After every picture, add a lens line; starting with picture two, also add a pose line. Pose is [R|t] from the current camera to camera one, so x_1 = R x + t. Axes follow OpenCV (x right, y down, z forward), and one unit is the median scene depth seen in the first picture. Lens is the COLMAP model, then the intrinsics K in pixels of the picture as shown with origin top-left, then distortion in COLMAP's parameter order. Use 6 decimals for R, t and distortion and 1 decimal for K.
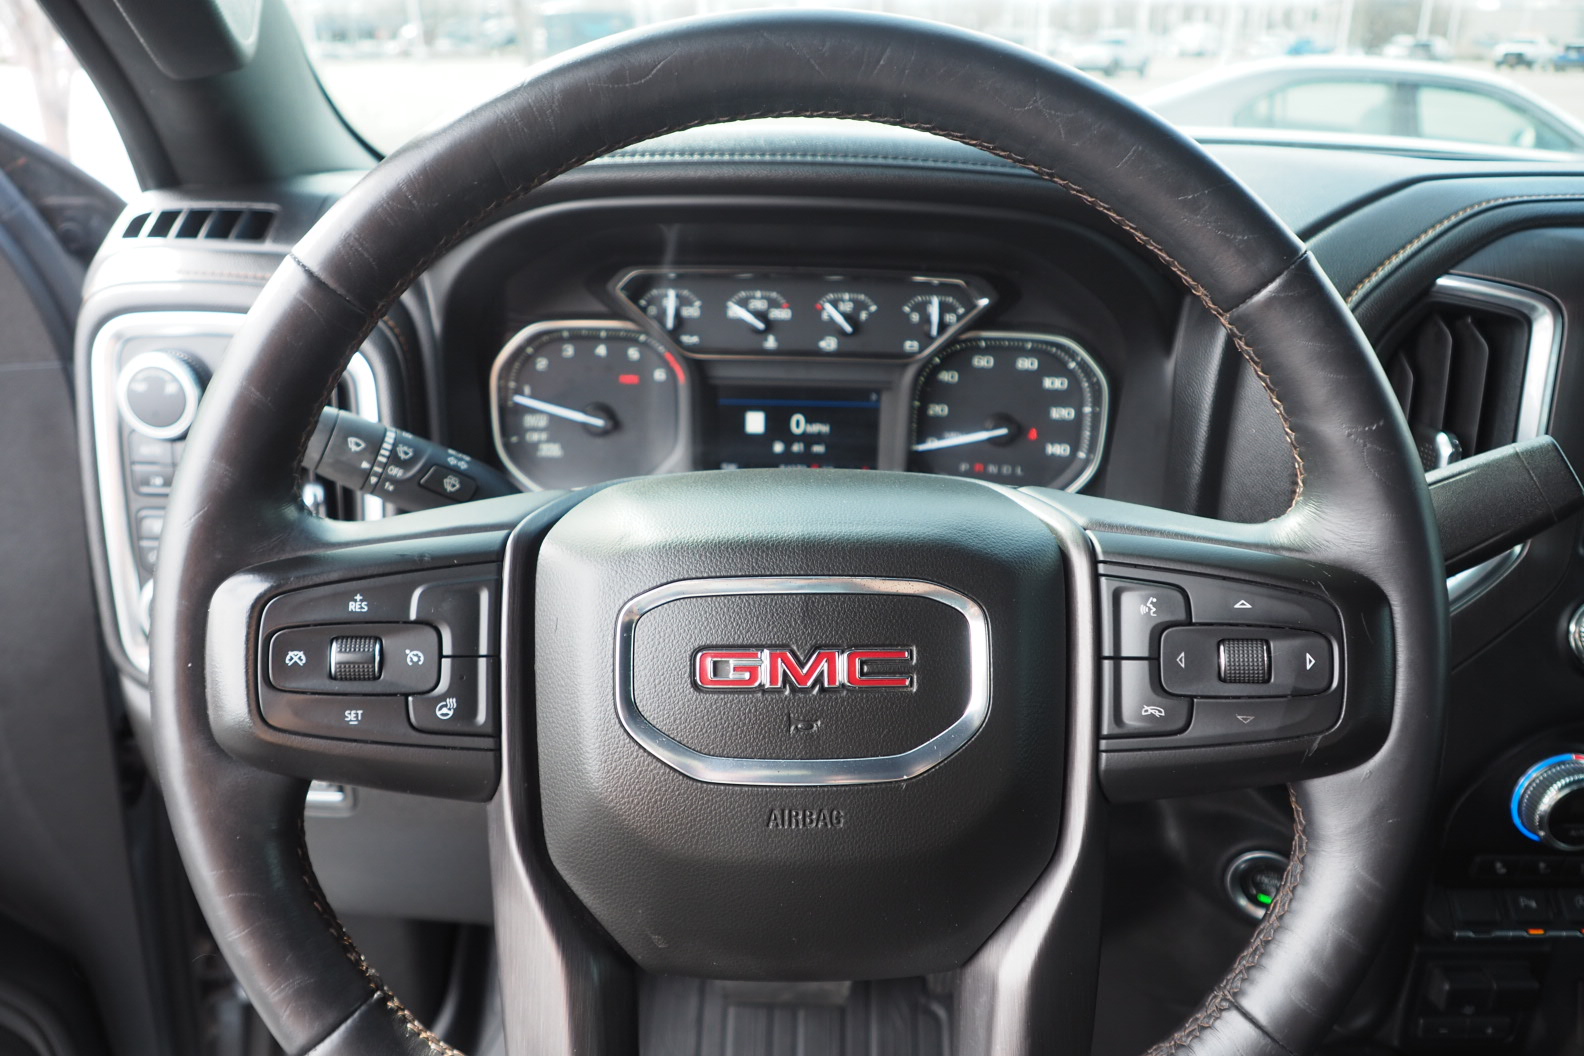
lens RADIAL K [[1124.0, 0, 792.0], [0, 1124.0, 528.0], [0, 0, 1]] dist [-0.027810, 0.001119]
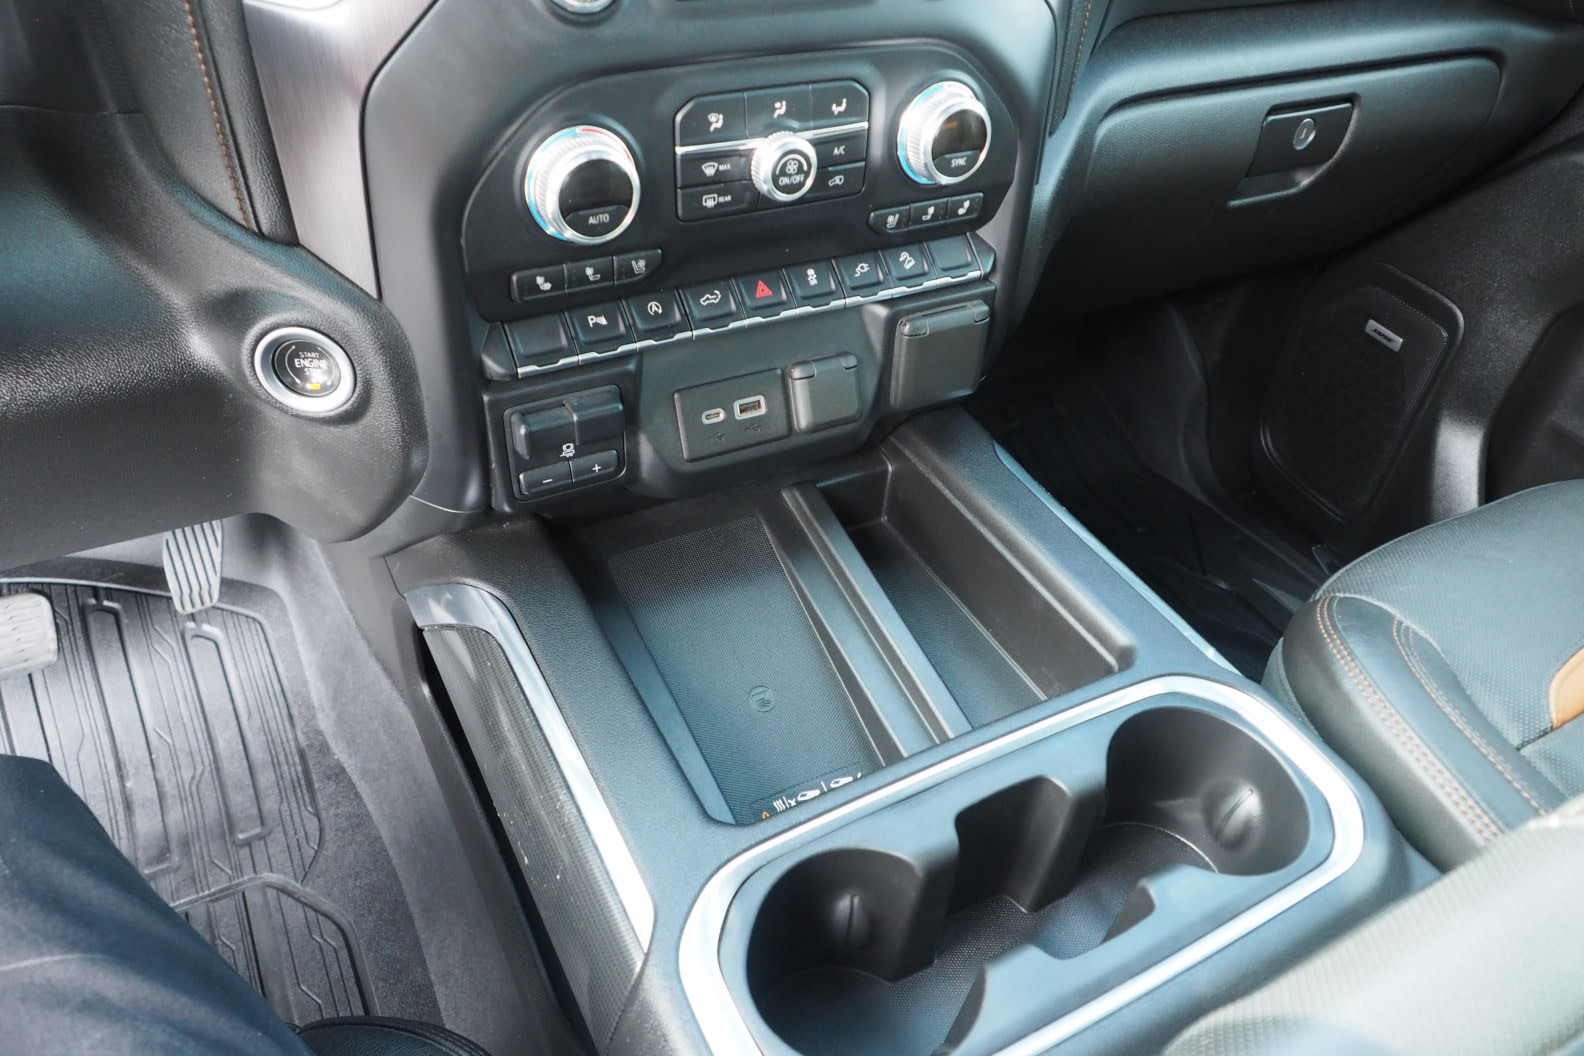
lens RADIAL K [[1124.0, 0, 792.0], [0, 1124.0, 528.0], [0, 0, 1]] dist [-0.027810, 0.001119]
pose [[0.874774, -0.278976, 0.396159, 0.351287], [0.130427, 0.923013, 0.361987, 0.164452], [-0.466646, -0.264987, 0.843815, 0.102364]]
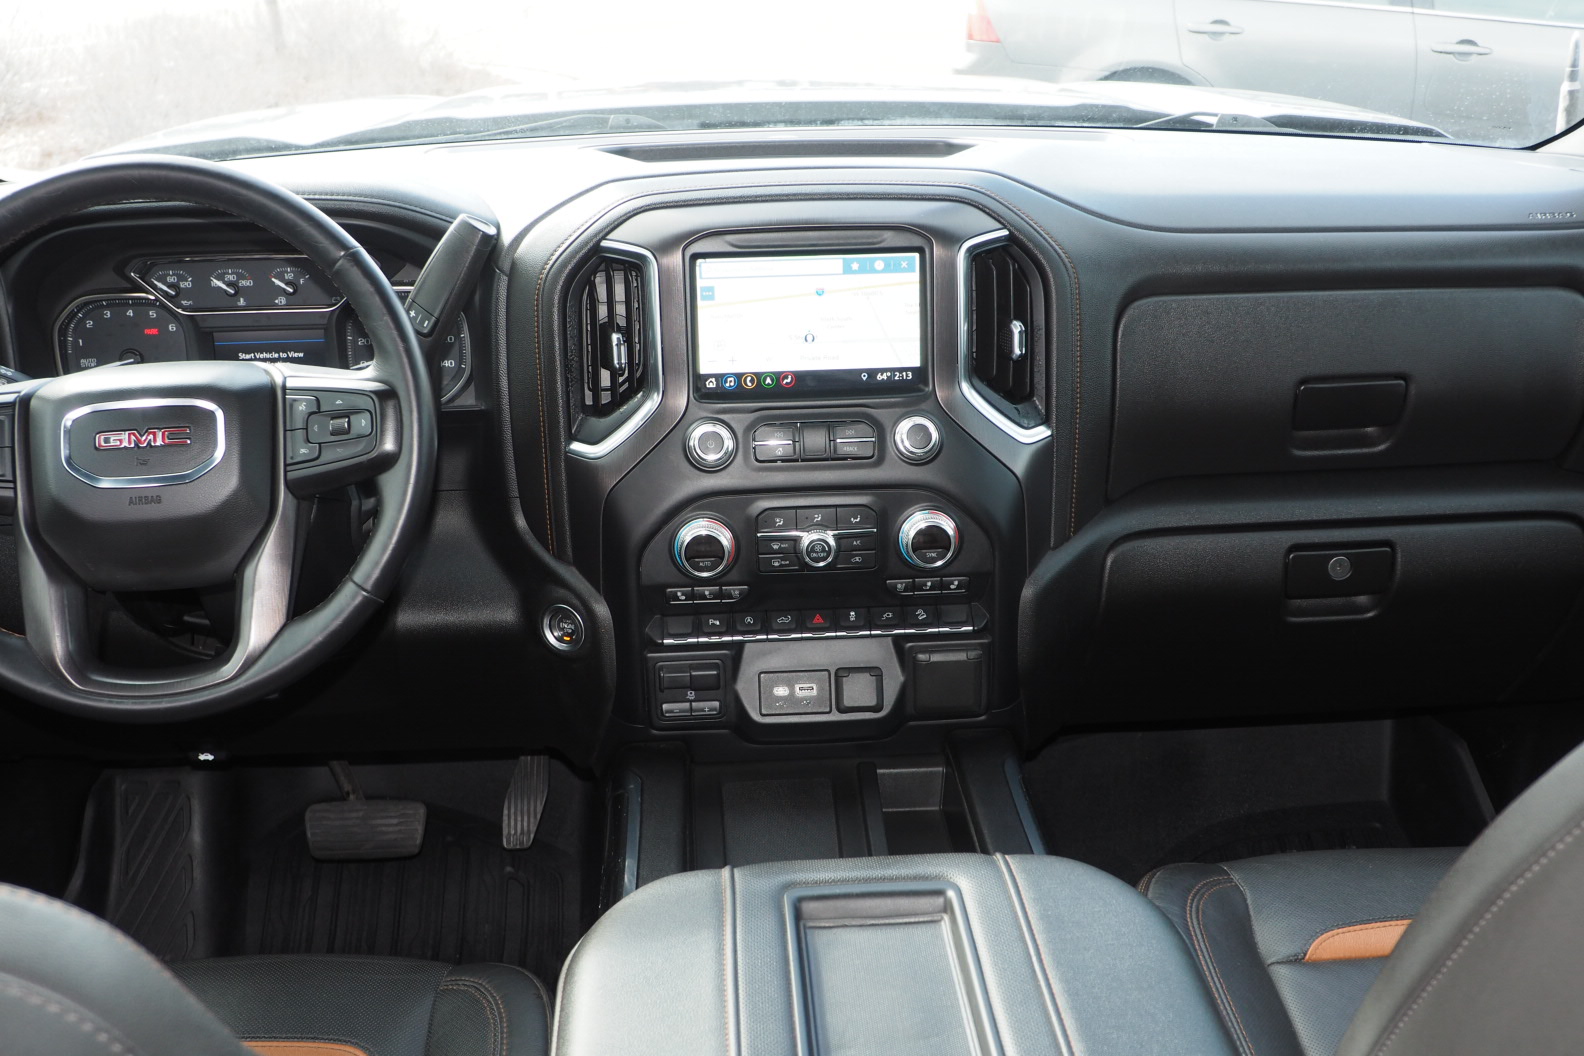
lens RADIAL K [[1696.2, 0, 792.0], [0, 1696.2, 528.0], [0, 0, 1]] dist [0.012093, 0.016022]
pose [[0.997325, -0.058373, 0.043998, 0.600303], [0.059710, 0.997774, -0.029700, 0.250212], [-0.042166, 0.032248, 0.998590, -1.303596]]
